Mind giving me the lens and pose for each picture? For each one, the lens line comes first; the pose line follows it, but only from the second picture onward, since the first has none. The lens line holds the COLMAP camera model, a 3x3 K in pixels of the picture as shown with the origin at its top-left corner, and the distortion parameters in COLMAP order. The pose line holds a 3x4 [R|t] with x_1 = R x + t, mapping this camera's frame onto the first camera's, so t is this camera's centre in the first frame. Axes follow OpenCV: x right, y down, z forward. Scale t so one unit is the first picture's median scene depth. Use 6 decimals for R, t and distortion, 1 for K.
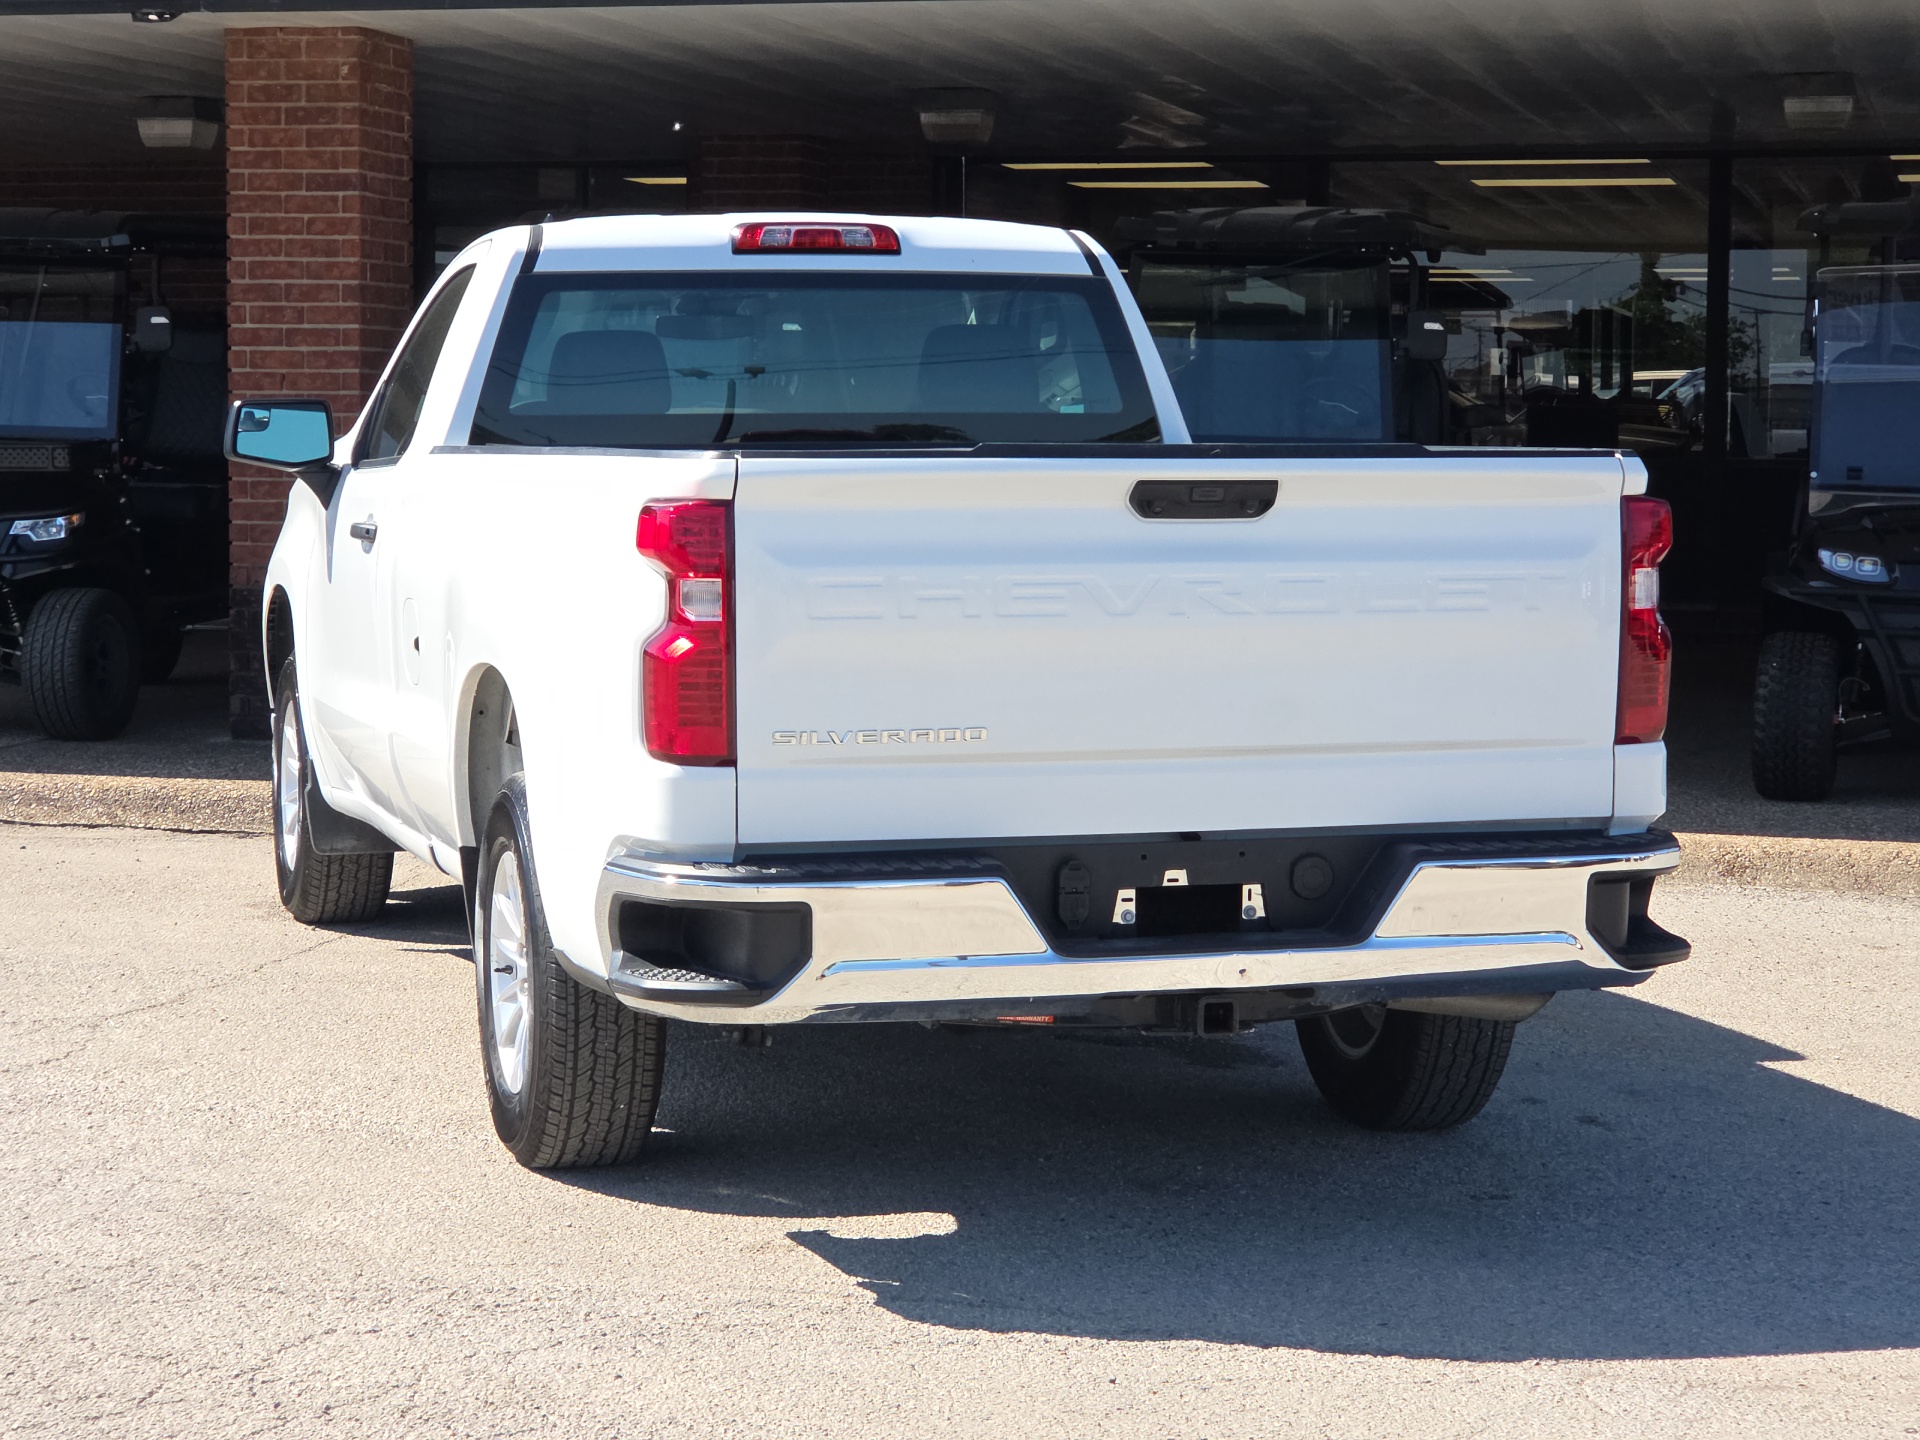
lens RADIAL K [[4285.4, 0, 960.0], [0, 4285.4, 720.0], [0, 0, 1]] dist [-0.357271, 5.277227]
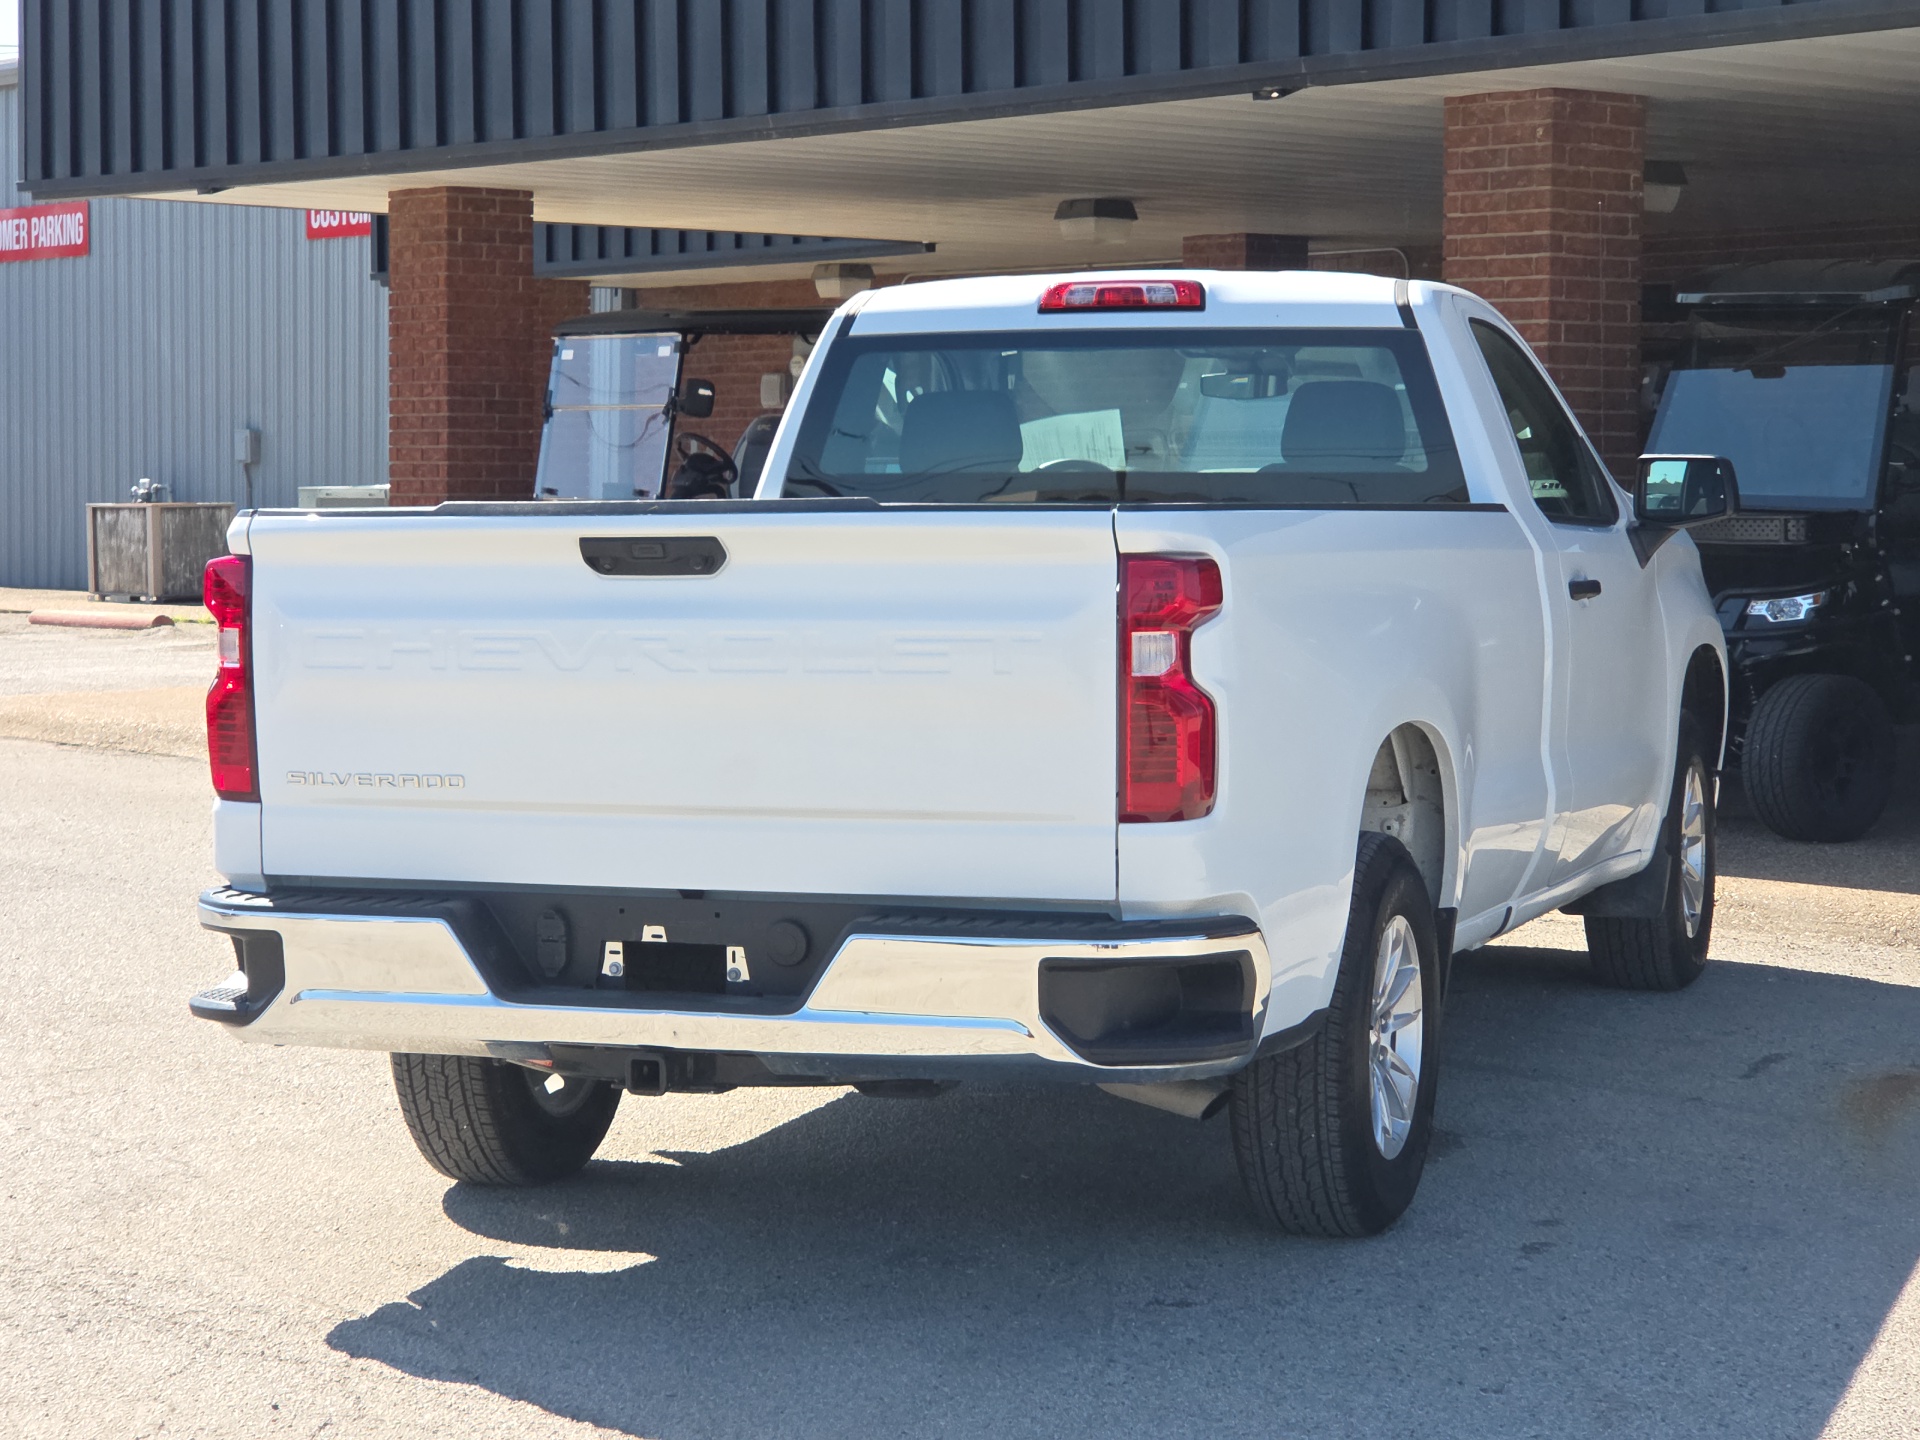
lens RADIAL K [[4250.7, 0, 877.4], [0, 4250.7, 776.9], [0, 0, 1]] dist [-0.182344, 2.510845]
pose [[0.803558, 0.036282, -0.594120, 0.630630], [-0.037492, 0.999244, 0.010314, -0.011210], [0.594045, 0.013987, 0.804310, 0.213725]]
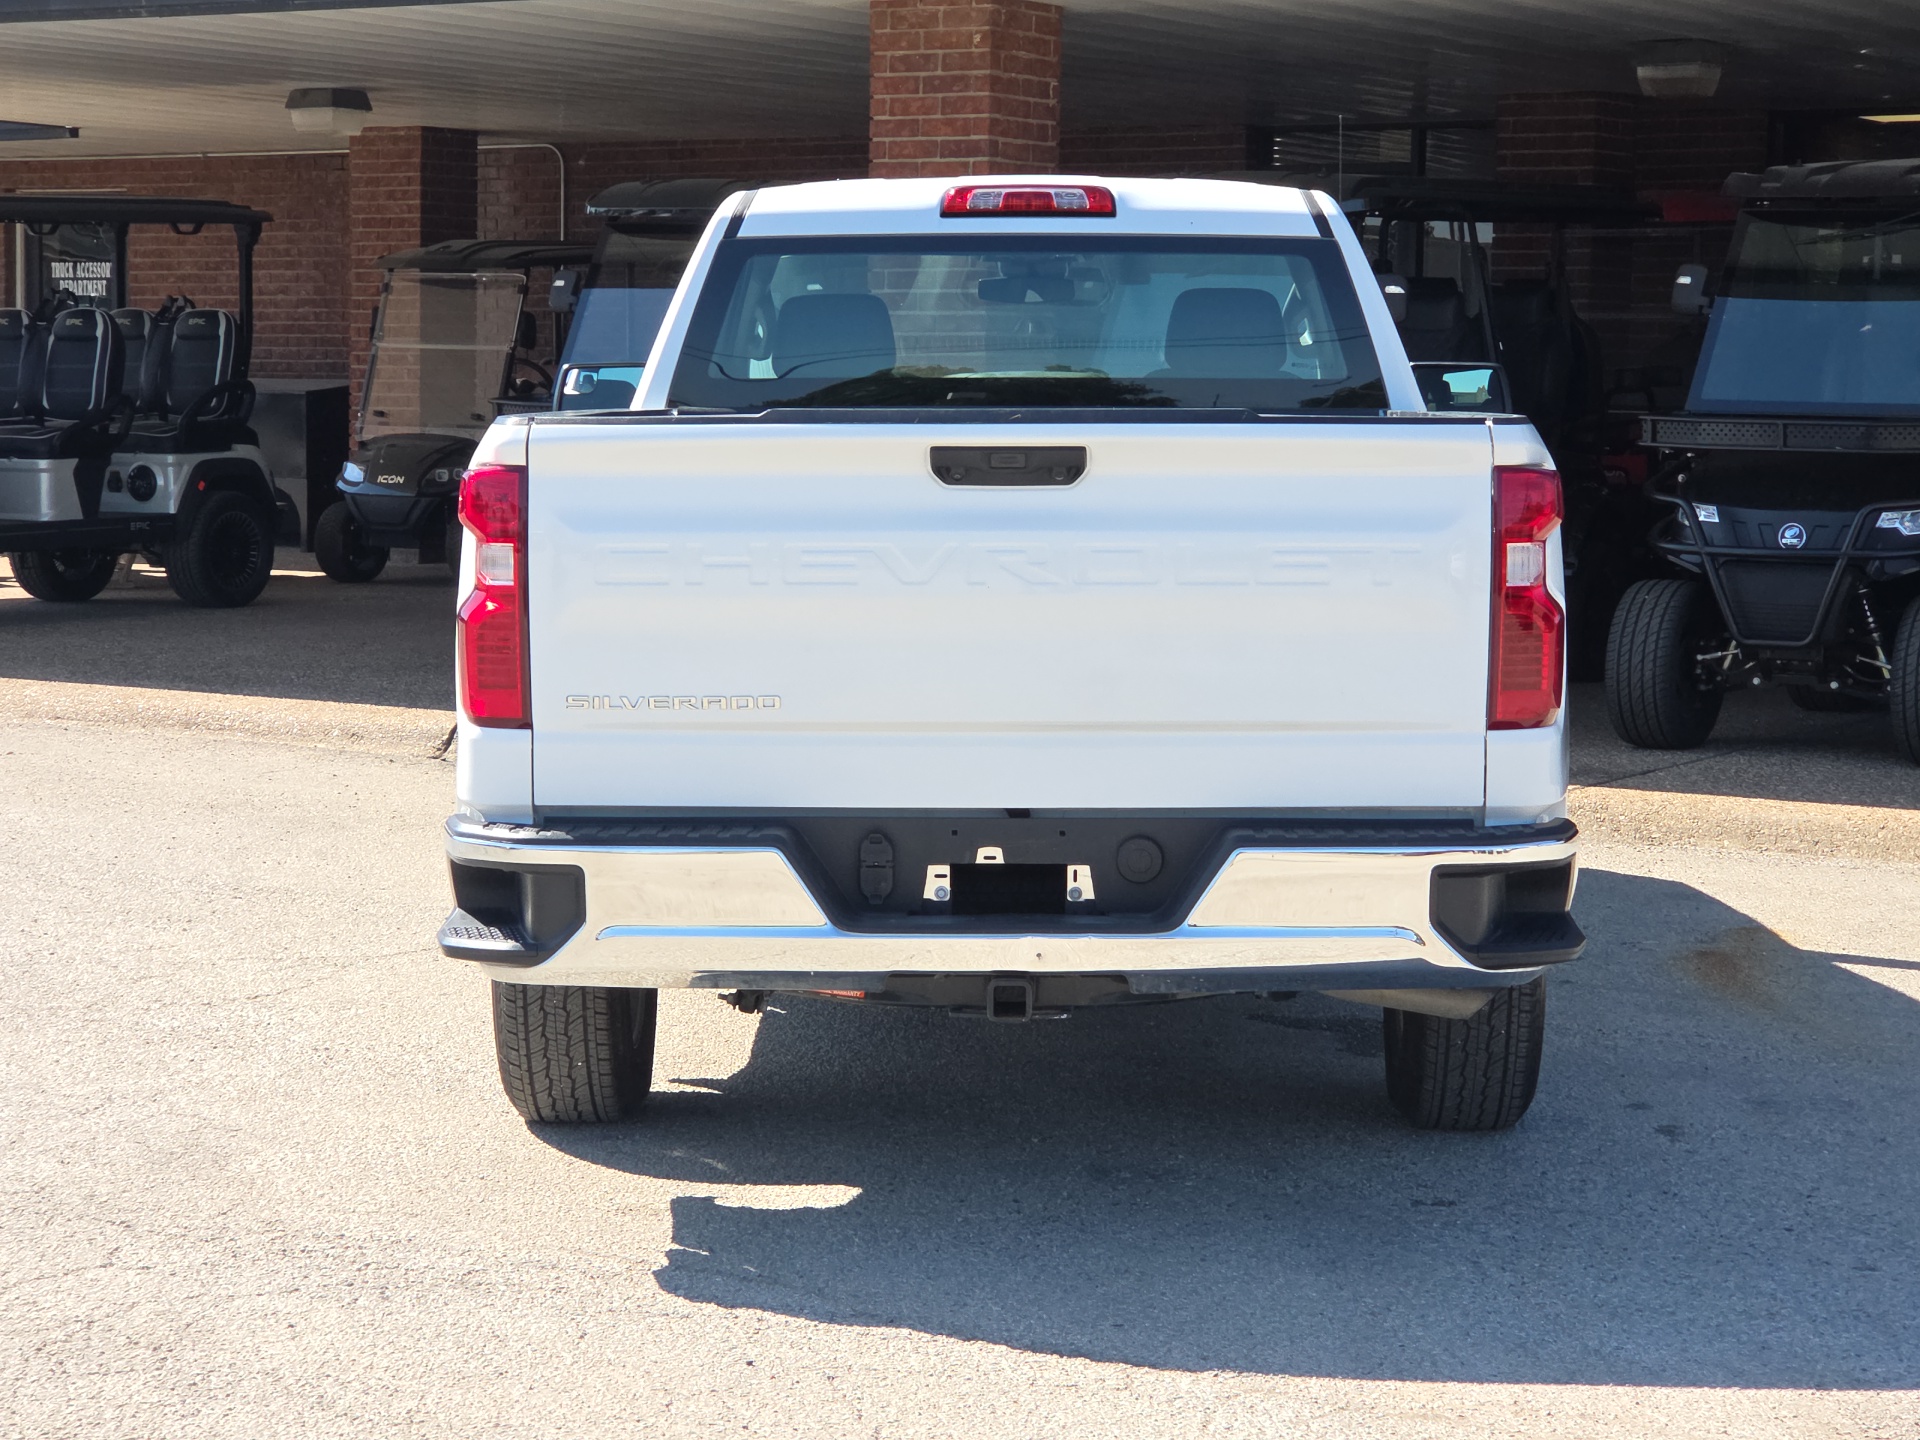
lens RADIAL K [[4285.4, 0, 960.0], [0, 4285.4, 720.0], [0, 0, 1]] dist [-0.357271, 5.277227]
pose [[0.952906, 0.023972, -0.302315, 0.312131], [-0.021408, 0.999701, 0.011794, -0.004791], [0.302508, -0.004766, 0.953135, 0.064233]]
